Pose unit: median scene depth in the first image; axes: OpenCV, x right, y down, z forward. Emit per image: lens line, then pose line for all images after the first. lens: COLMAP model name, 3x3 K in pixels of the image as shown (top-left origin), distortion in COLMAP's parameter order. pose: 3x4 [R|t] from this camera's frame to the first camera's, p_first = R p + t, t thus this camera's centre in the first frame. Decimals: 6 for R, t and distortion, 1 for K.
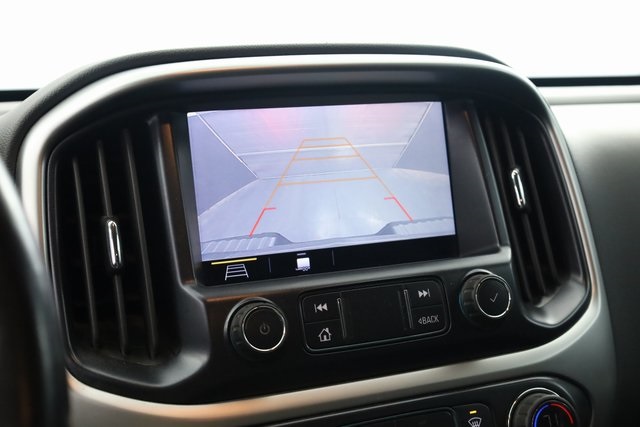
lens RADIAL K [[918.7, 0, 320.0], [0, 918.7, 213.5], [0, 0, 1]] dist [0.009861, 0.136537]
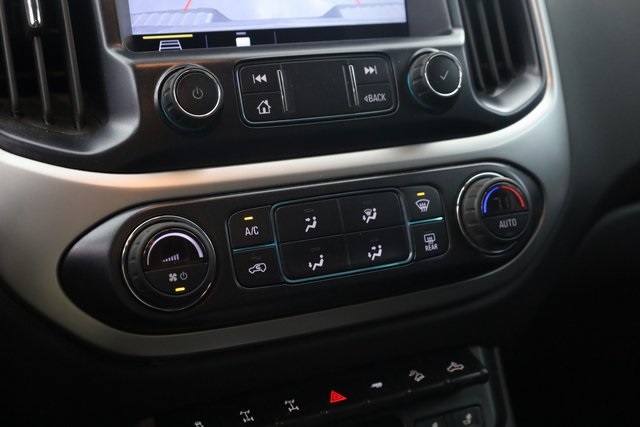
lens RADIAL K [[918.7, 0, 320.0], [0, 918.7, 213.5], [0, 0, 1]] dist [0.009861, 0.136537]
pose [[0.999371, -0.006229, 0.034922, 0.027401], [0.002549, 0.994527, 0.104452, 0.134008], [-0.035381, -0.104297, 0.993917, 0.048509]]
